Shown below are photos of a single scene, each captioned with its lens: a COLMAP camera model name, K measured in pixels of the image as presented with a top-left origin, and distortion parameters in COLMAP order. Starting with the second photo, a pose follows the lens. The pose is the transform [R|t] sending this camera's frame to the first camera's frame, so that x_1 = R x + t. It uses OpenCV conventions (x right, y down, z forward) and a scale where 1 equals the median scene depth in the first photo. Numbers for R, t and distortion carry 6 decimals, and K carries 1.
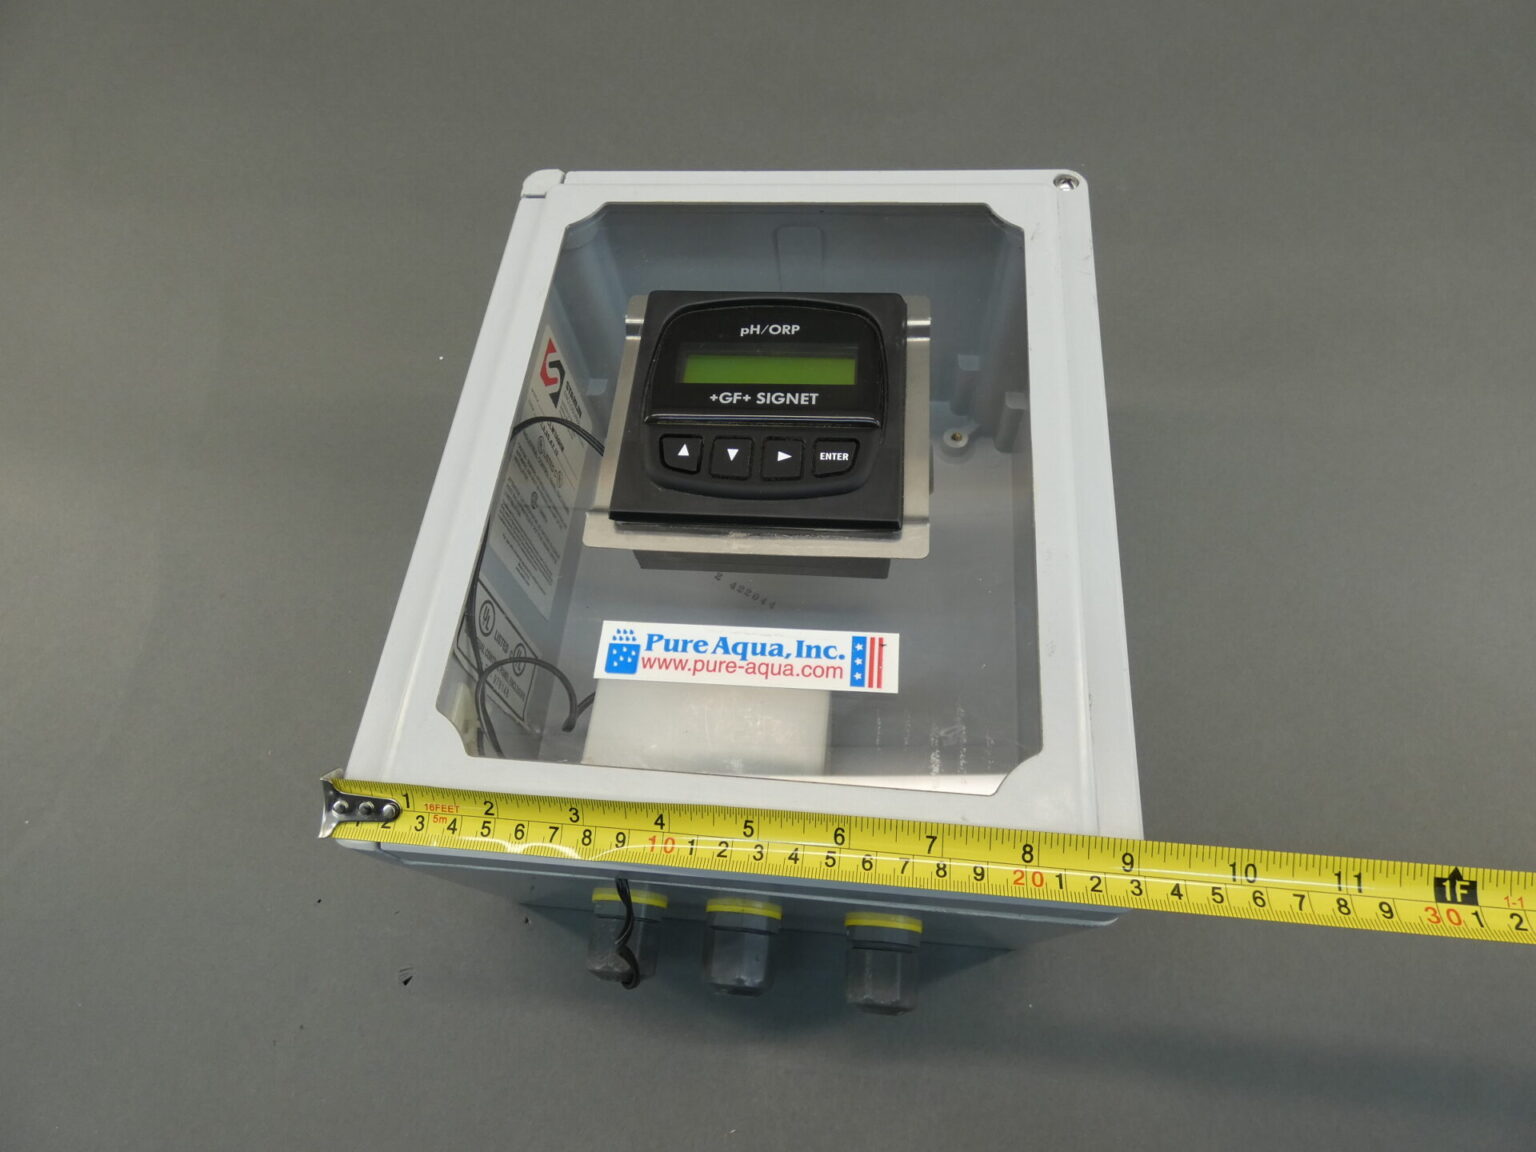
lens RADIAL K [[897.5, 0, 767.4], [0, 897.5, 566.5], [0, 0, 1]] dist [0.027009, -0.003423]
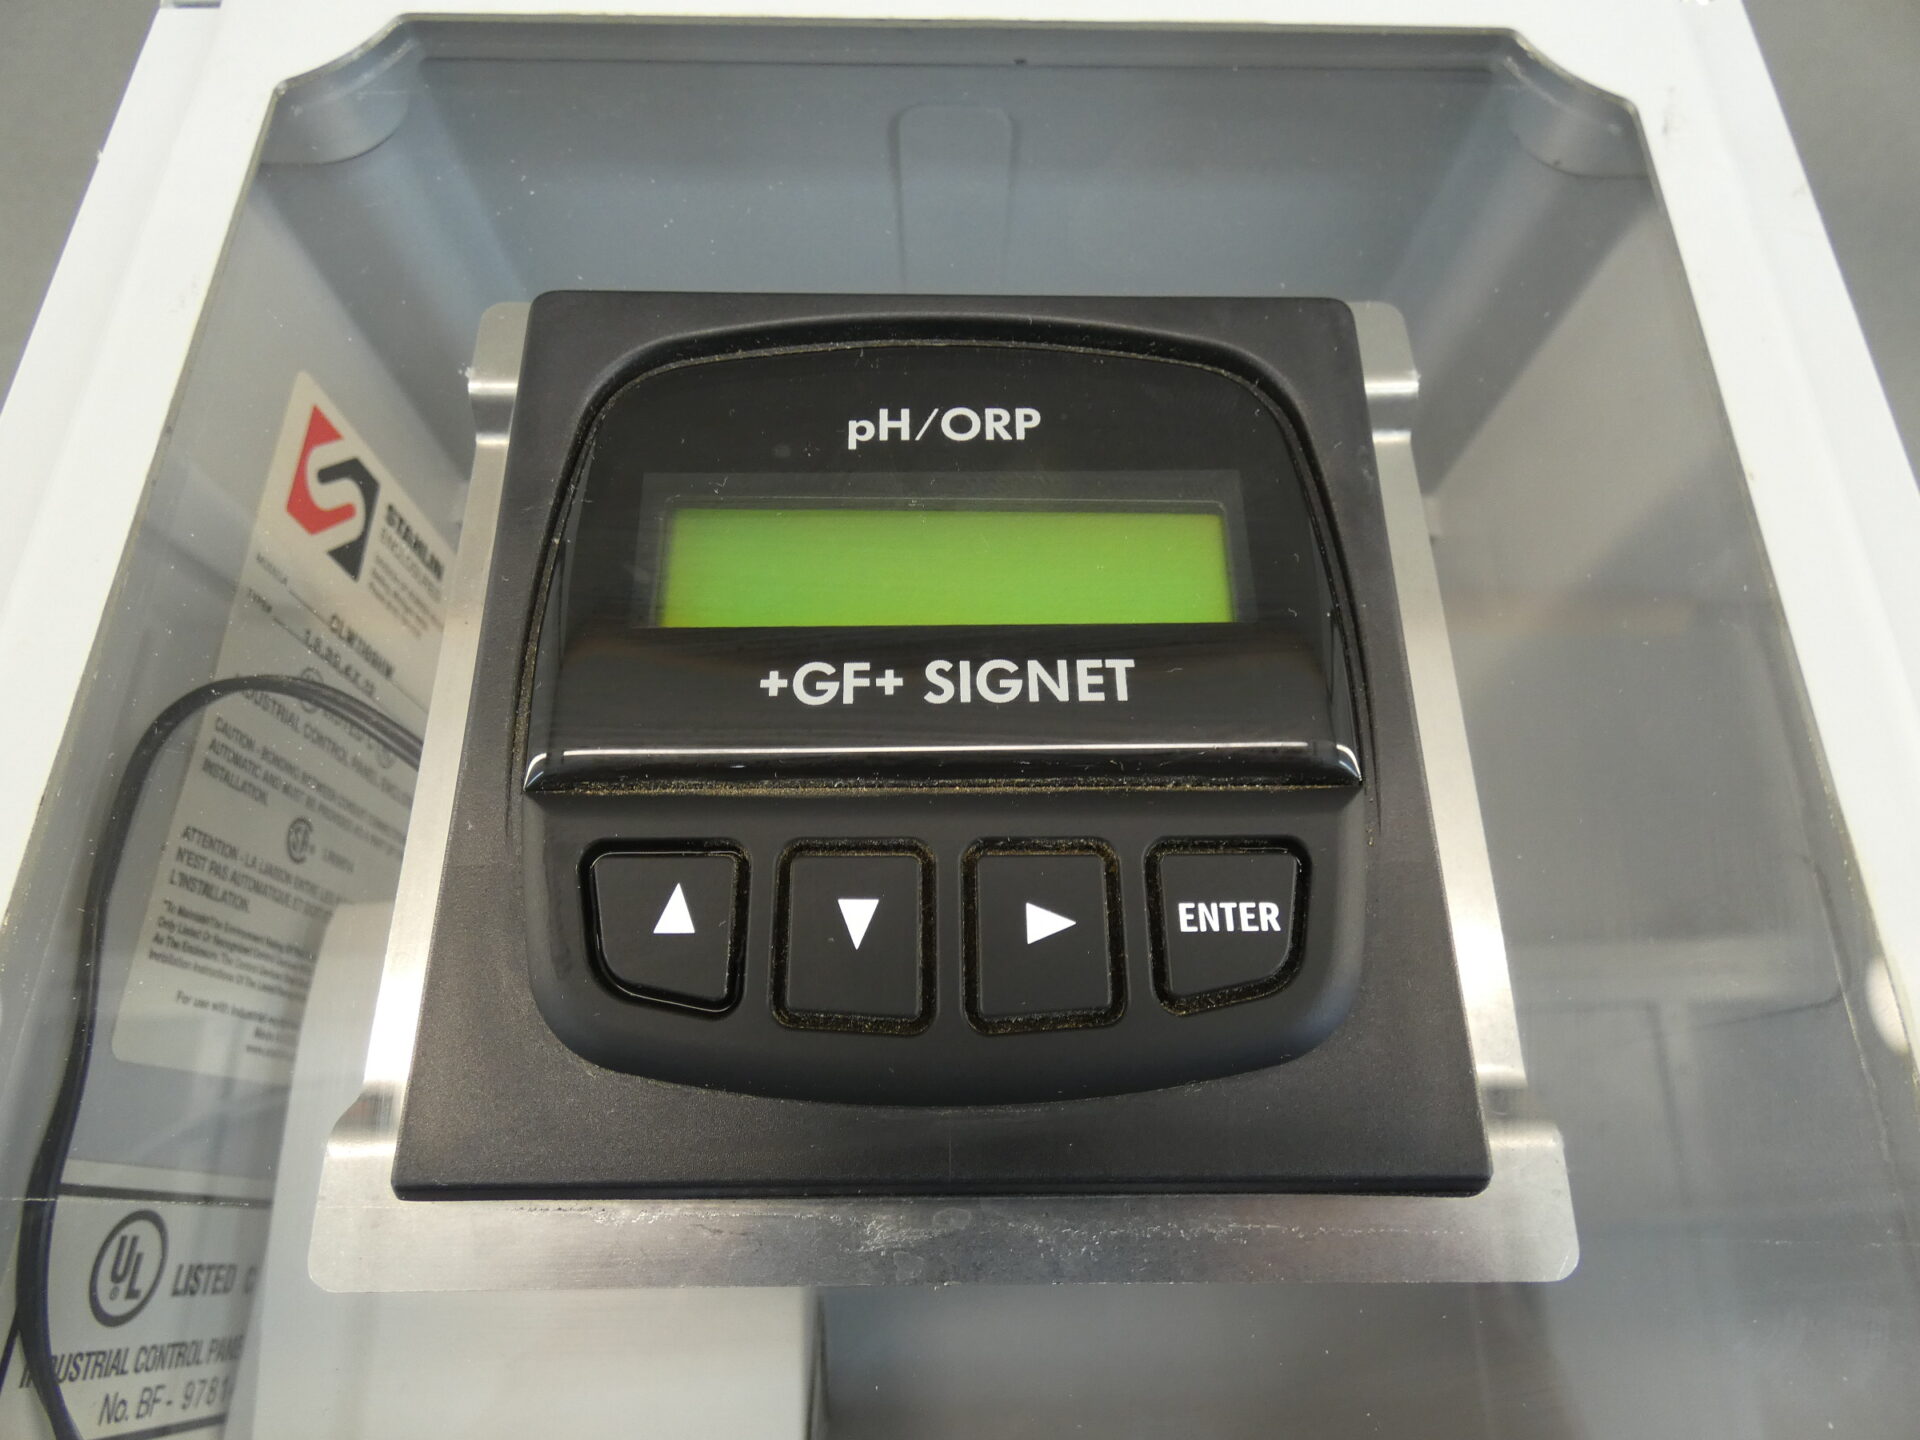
lens RADIAL K [[1121.8, 0, 956.3], [0, 1121.8, 738.7], [0, 0, 1]] dist [0.027009, -0.003423]
pose [[0.991773, -0.051070, 0.117381, -0.044710], [0.038542, 0.993552, 0.106626, -0.206434], [-0.122069, -0.101225, 0.987346, 0.639014]]
